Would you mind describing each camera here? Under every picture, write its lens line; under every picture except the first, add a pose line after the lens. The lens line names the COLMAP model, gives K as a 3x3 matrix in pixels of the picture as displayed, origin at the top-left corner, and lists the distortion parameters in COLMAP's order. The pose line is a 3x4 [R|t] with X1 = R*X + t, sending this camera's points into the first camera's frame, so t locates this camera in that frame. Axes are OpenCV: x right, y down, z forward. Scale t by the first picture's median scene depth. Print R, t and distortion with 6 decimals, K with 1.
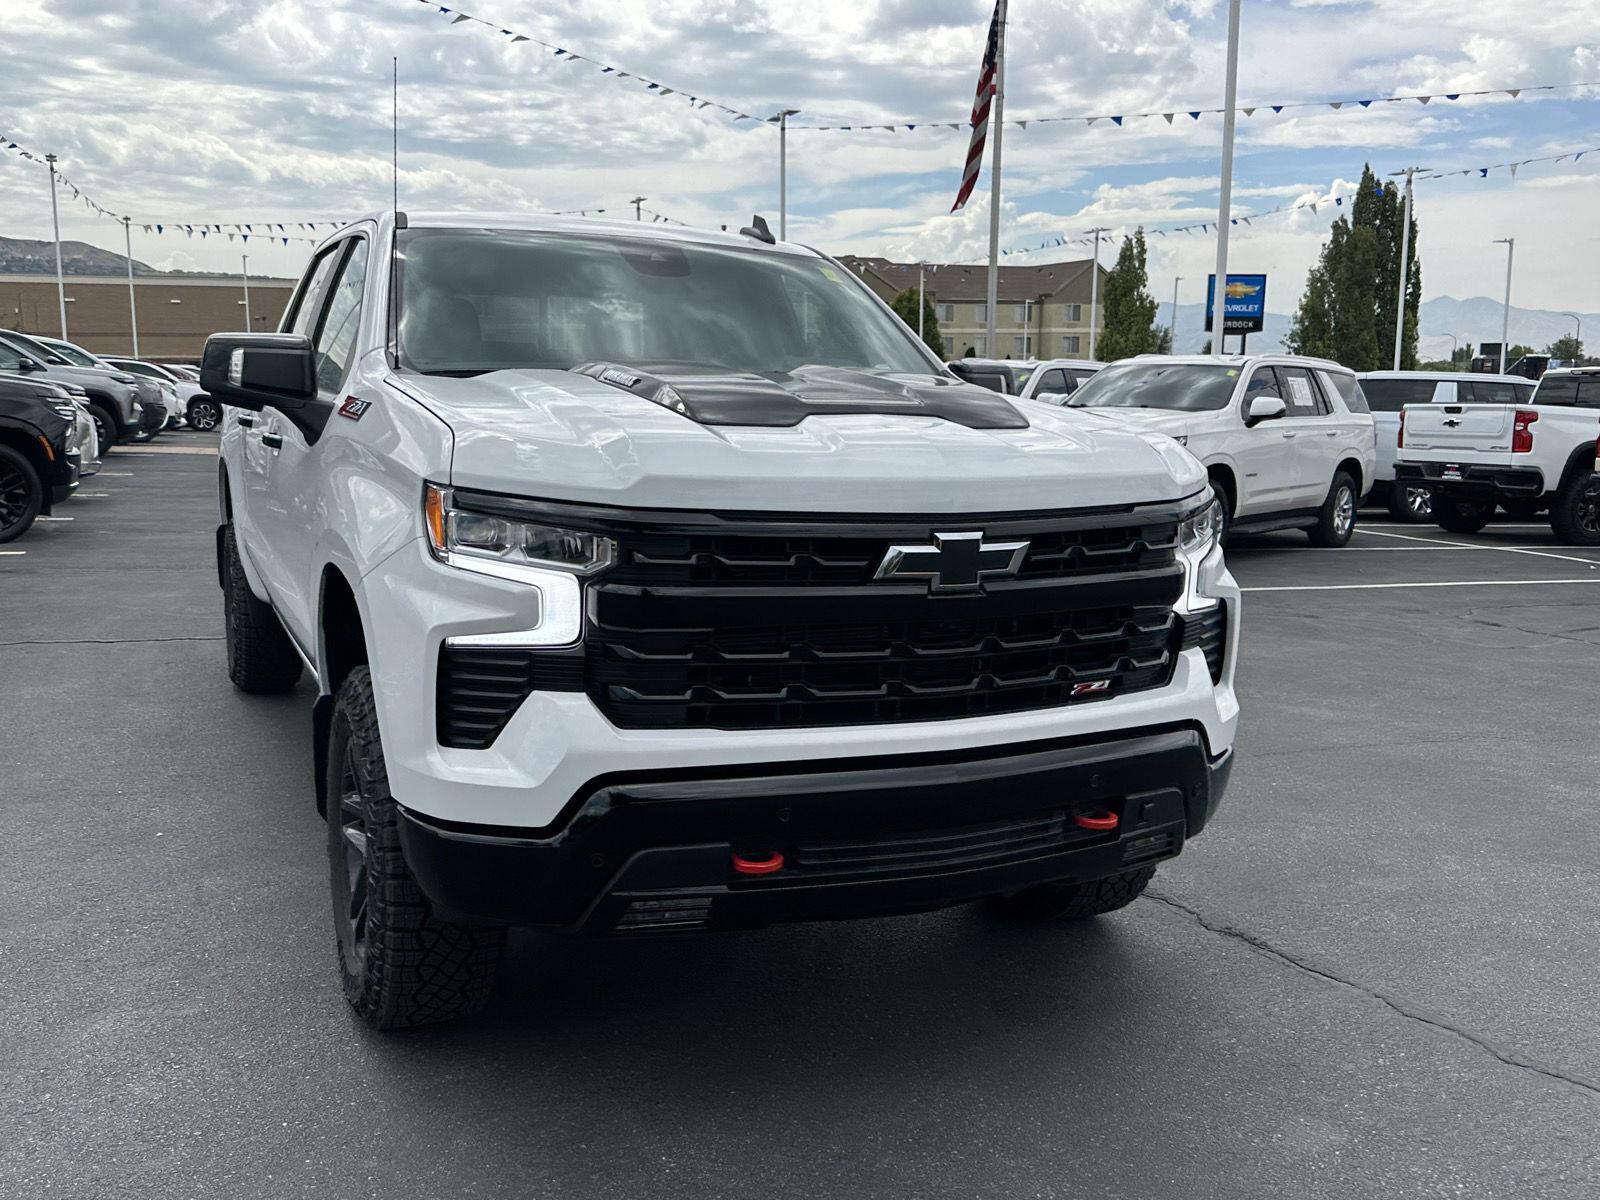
lens RADIAL K [[1461.5, 0, 809.7], [0, 1461.5, 606.8], [0, 0, 1]] dist [0.125353, -0.192049]
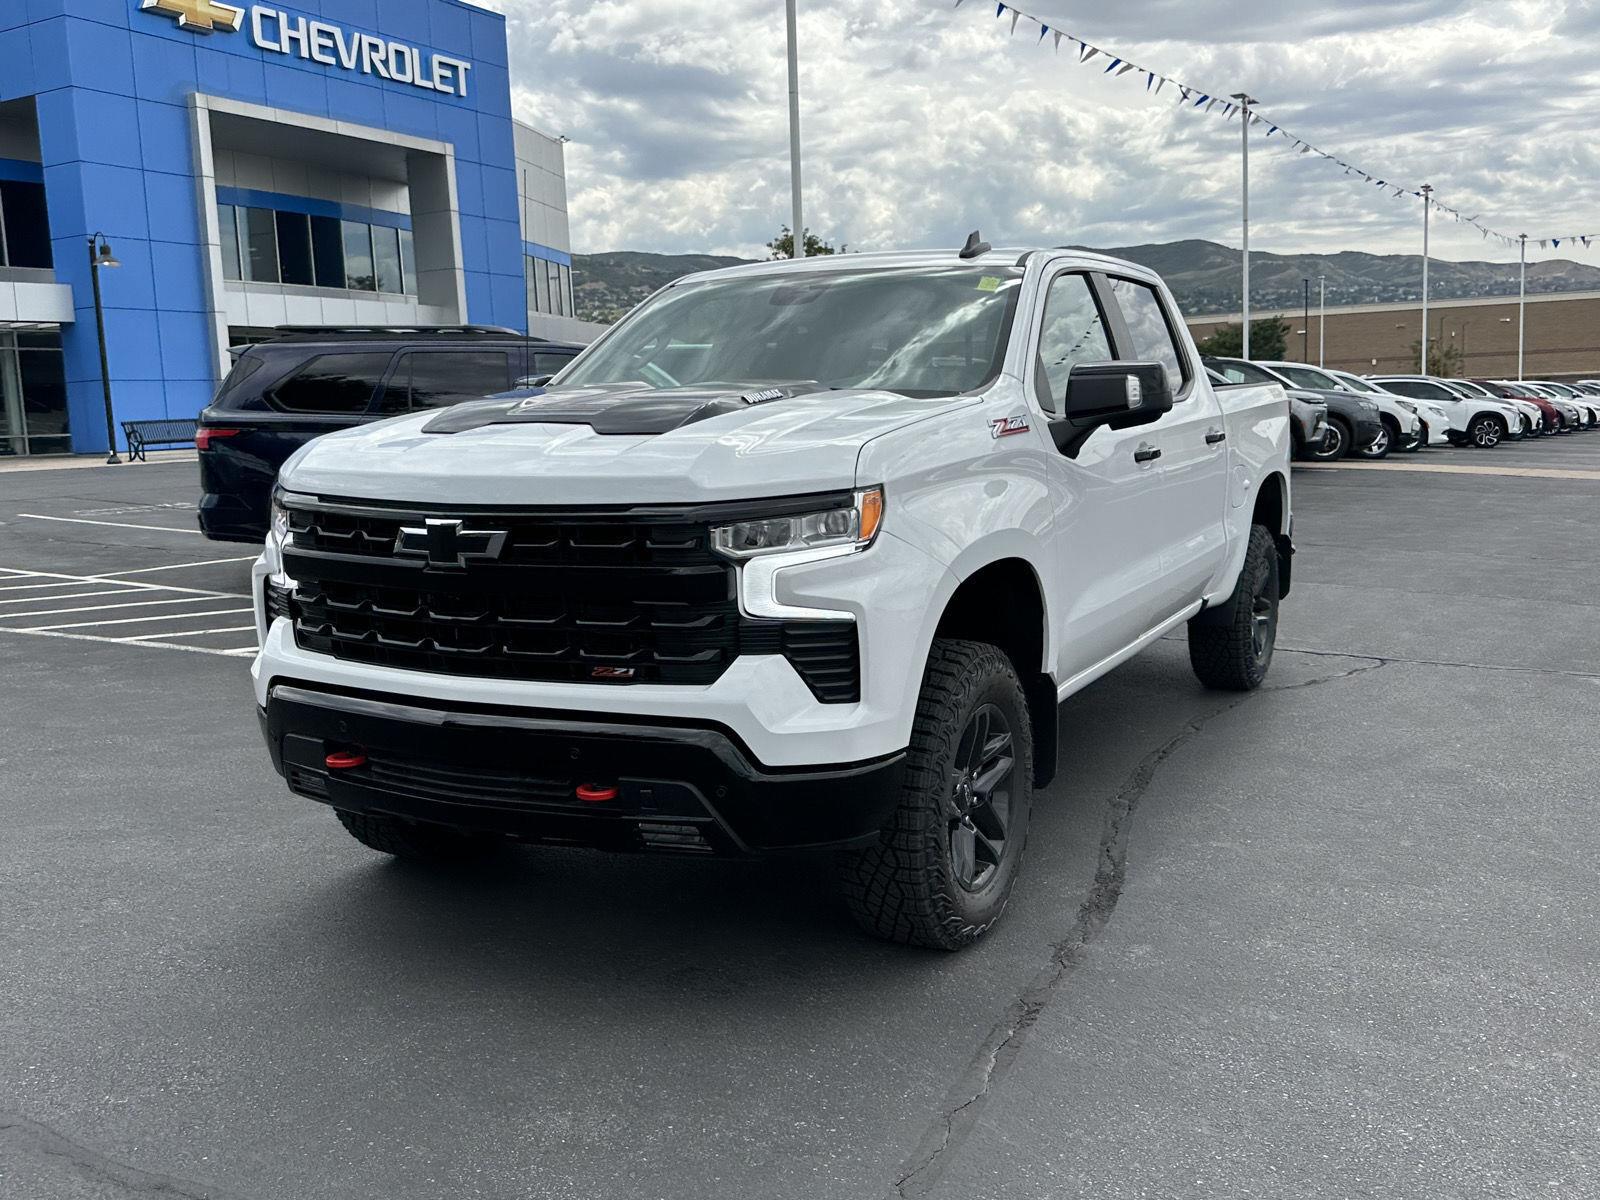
lens RADIAL K [[1461.5, 0, 809.7], [0, 1461.5, 606.8], [0, 0, 1]] dist [0.125353, -0.192049]
pose [[0.609968, 0.082109, -0.788161, 0.643352], [-0.091754, 0.995246, 0.032673, -0.023853], [0.787096, 0.052388, 0.614602, 0.253737]]
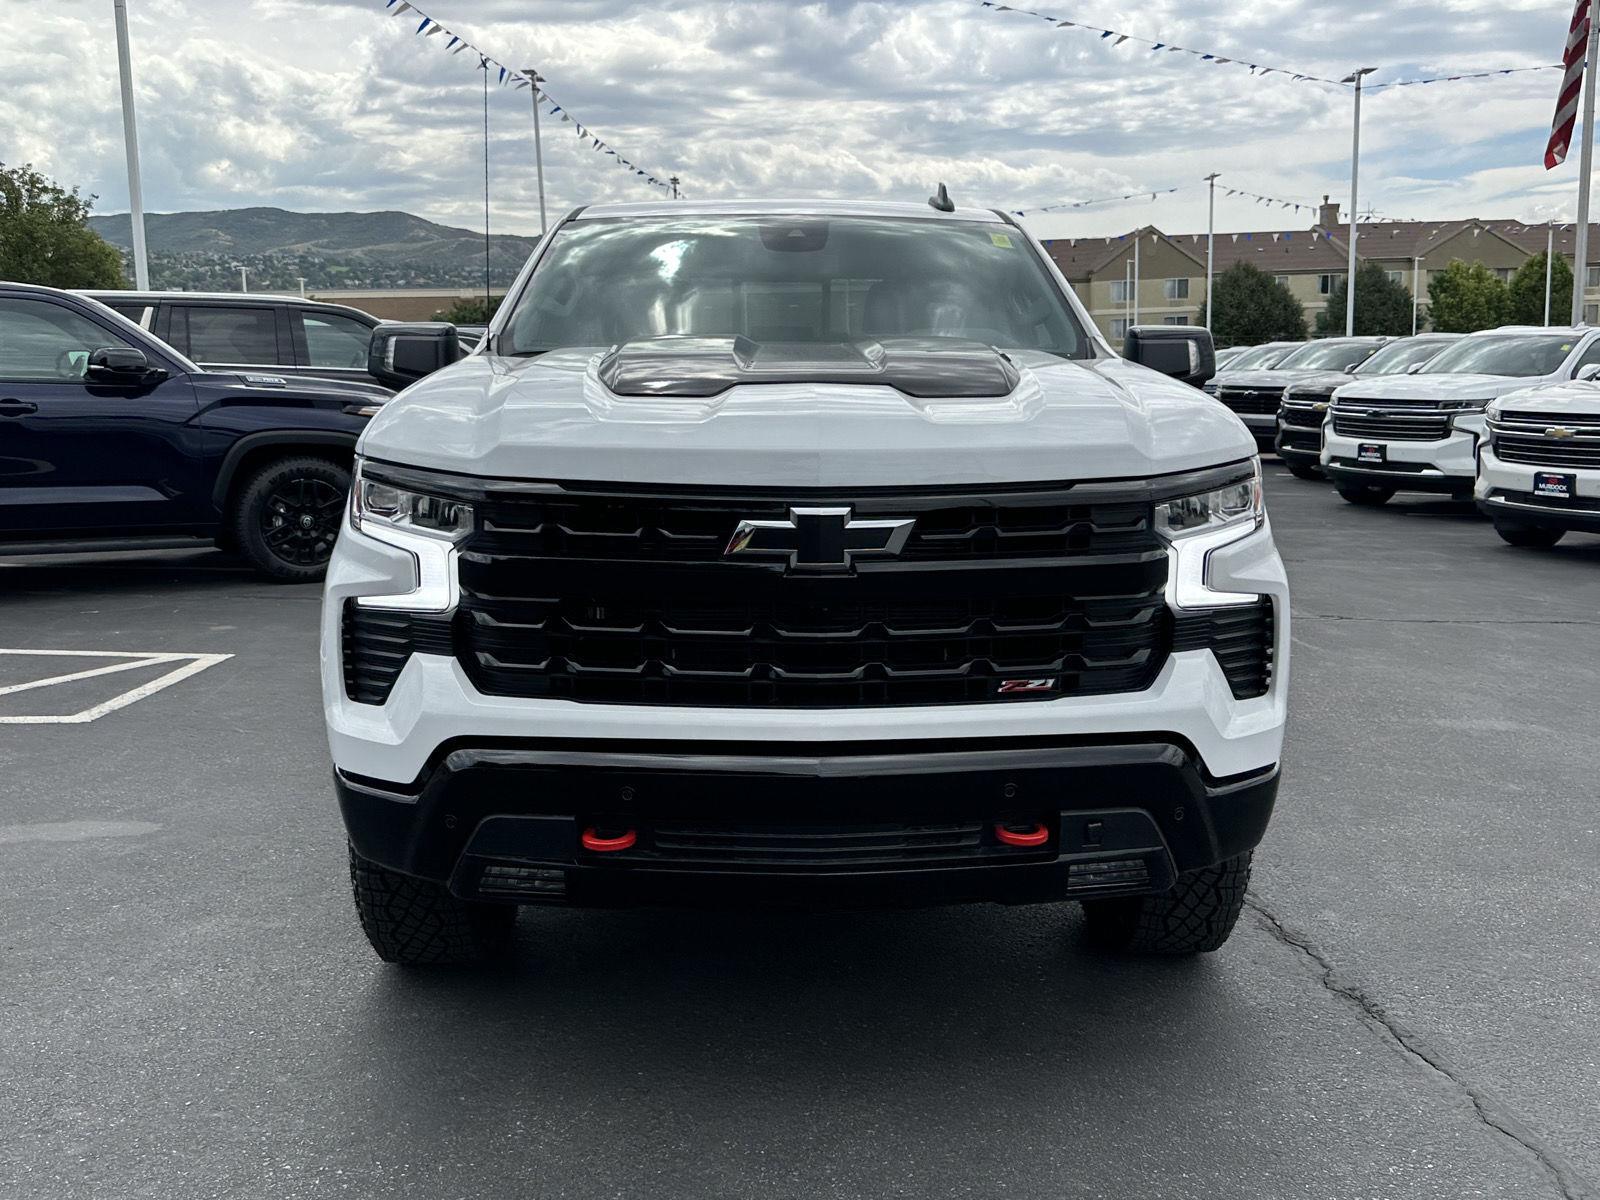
lens RADIAL K [[1477.9, 0, 800.5], [0, 1477.9, 578.6], [0, 0, 1]] dist [0.067153, -0.113136]
pose [[0.921955, 0.034709, -0.385738, 0.232770], [-0.039130, 0.999228, -0.003613, -0.000866], [0.385315, 0.018425, 0.922601, 0.067309]]
